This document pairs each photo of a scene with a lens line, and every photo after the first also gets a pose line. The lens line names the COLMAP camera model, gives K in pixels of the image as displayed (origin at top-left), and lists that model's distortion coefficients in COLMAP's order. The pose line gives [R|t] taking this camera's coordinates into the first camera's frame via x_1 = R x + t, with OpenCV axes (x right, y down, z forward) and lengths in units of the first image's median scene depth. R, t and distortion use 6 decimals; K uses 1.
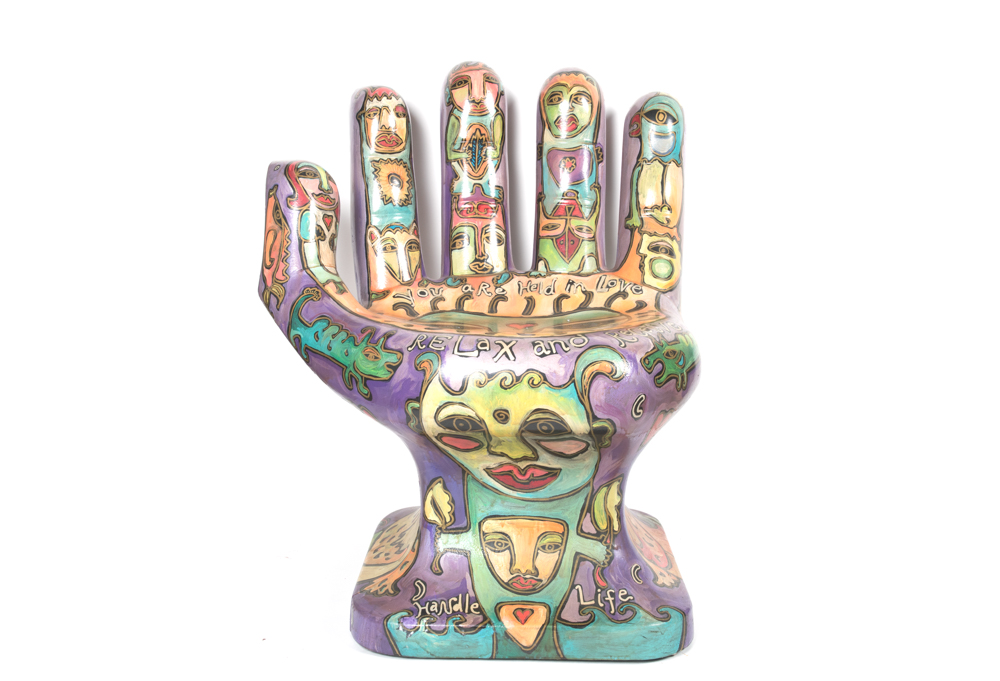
lens RADIAL K [[1100.2, 0, 502.6], [0, 1100.2, 340.8], [0, 0, 1]] dist [0.016955, 0.000000]
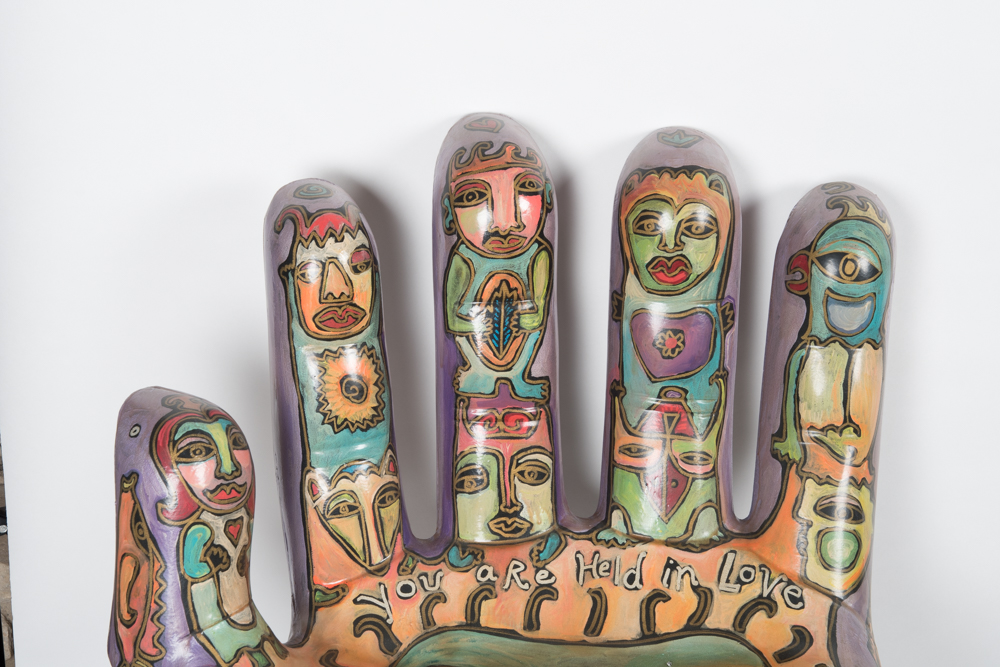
lens RADIAL K [[1771.0, 0, 495.6], [0, 1771.0, 334.3], [0, 0, 1]] dist [0.315945, 0.000000]
pose [[0.999999, 0.000939, -0.001184, -0.025938], [-0.000605, 0.966886, 0.255210, -0.393913], [0.001384, -0.255209, 0.966885, 0.154360]]
